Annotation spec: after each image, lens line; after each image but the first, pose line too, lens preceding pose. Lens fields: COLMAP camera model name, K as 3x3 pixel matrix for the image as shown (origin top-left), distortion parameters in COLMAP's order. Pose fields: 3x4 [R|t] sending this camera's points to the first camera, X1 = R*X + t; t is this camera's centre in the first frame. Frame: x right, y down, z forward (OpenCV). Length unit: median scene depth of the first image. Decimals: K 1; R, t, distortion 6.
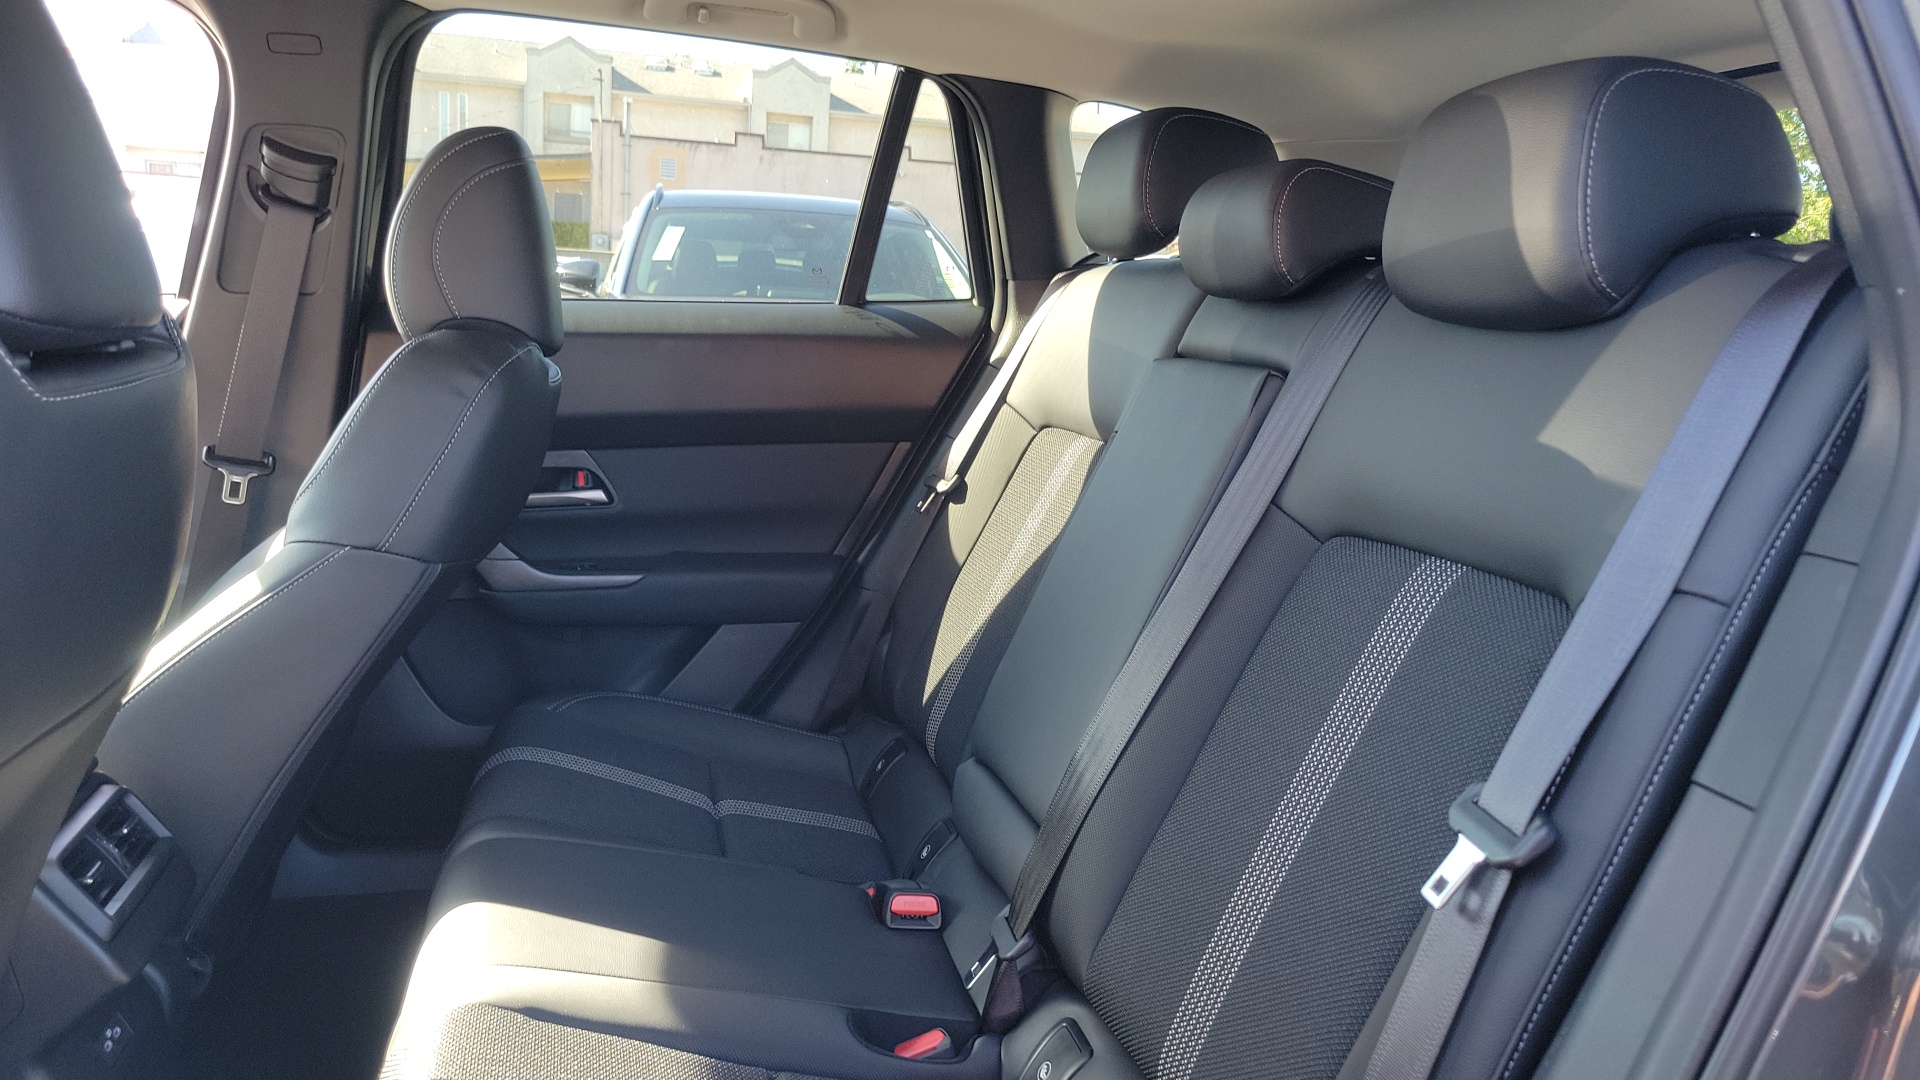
lens RADIAL K [[1475.8, 0, 964.1], [0, 1475.8, 552.0], [0, 0, 1]] dist [0.028153, -0.025578]
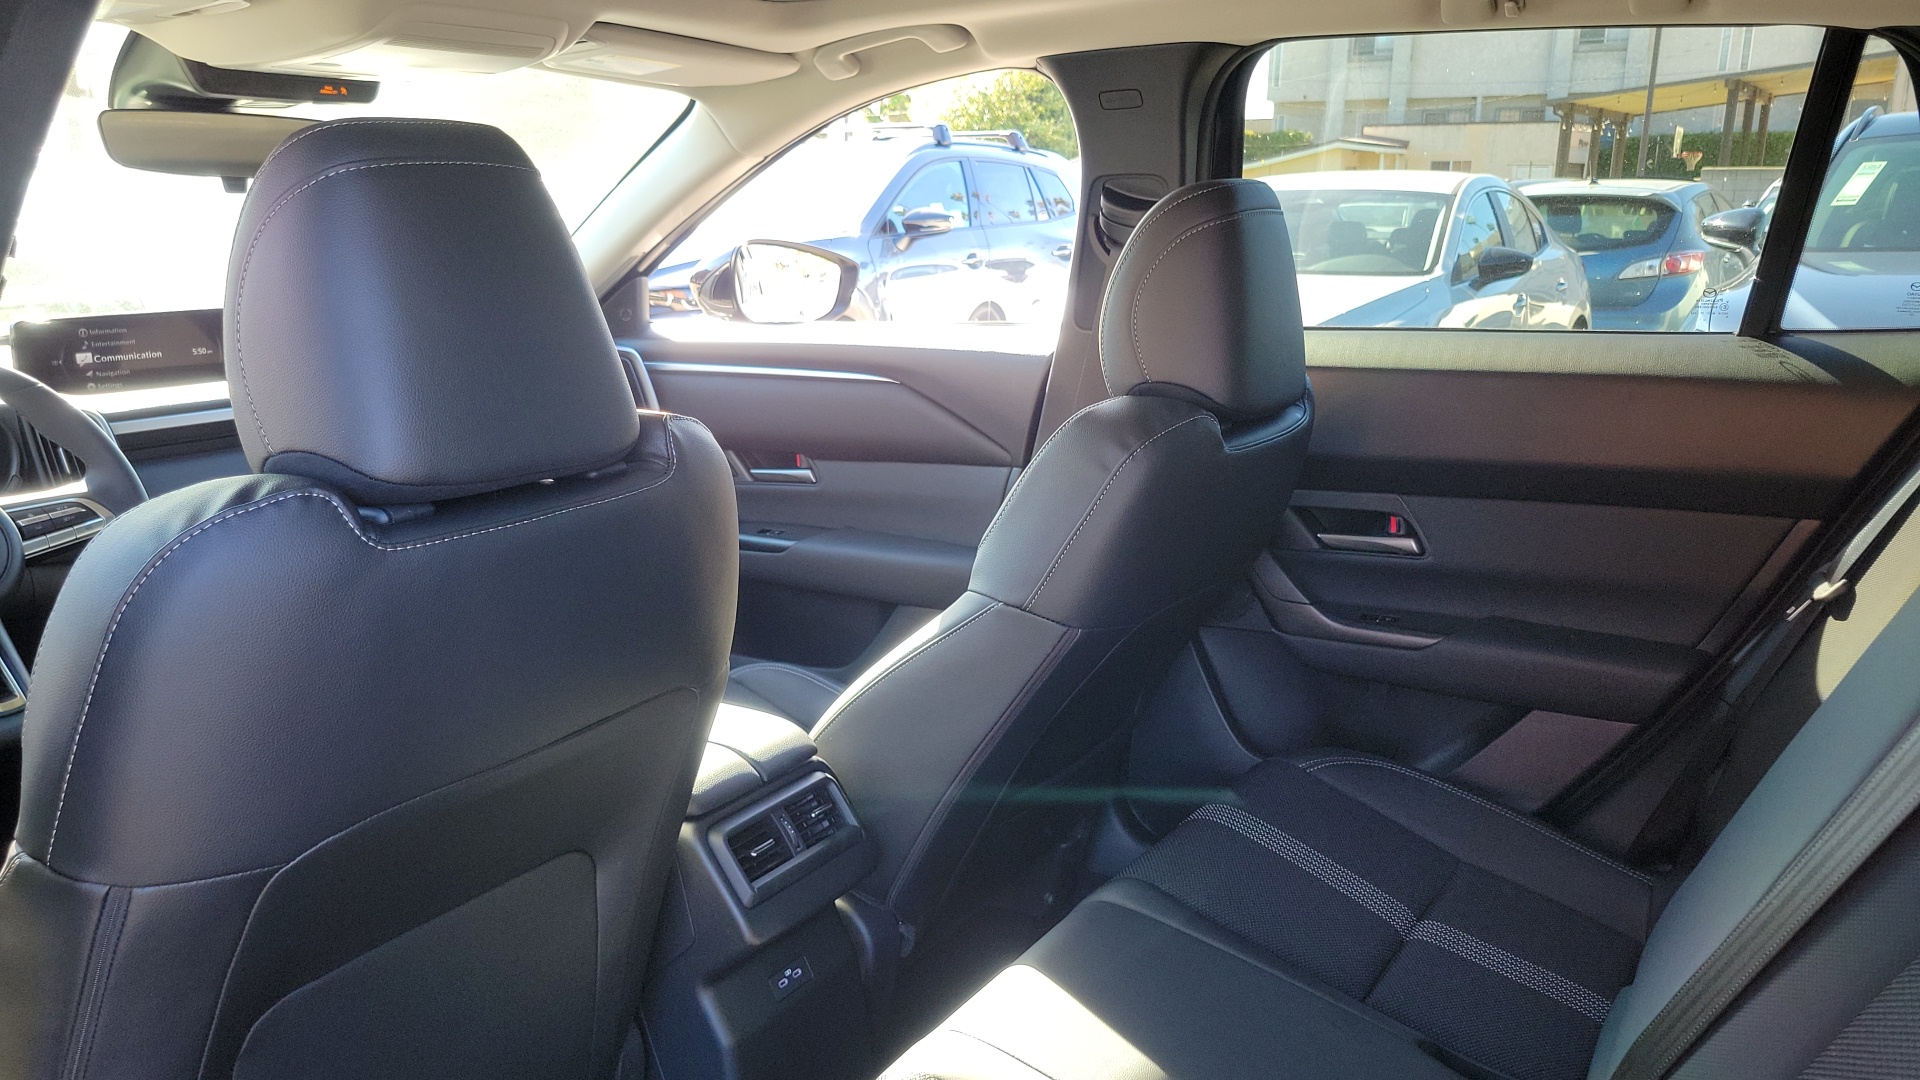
lens RADIAL K [[1475.8, 0, 962.5], [0, 1475.8, 543.6], [0, 0, 1]] dist [0.028153, -0.025578]
pose [[0.667870, 0.126214, -0.733498, 0.241849], [-0.088645, 0.991991, 0.089980, -0.097896], [0.738980, 0.004926, 0.673709, 0.180351]]
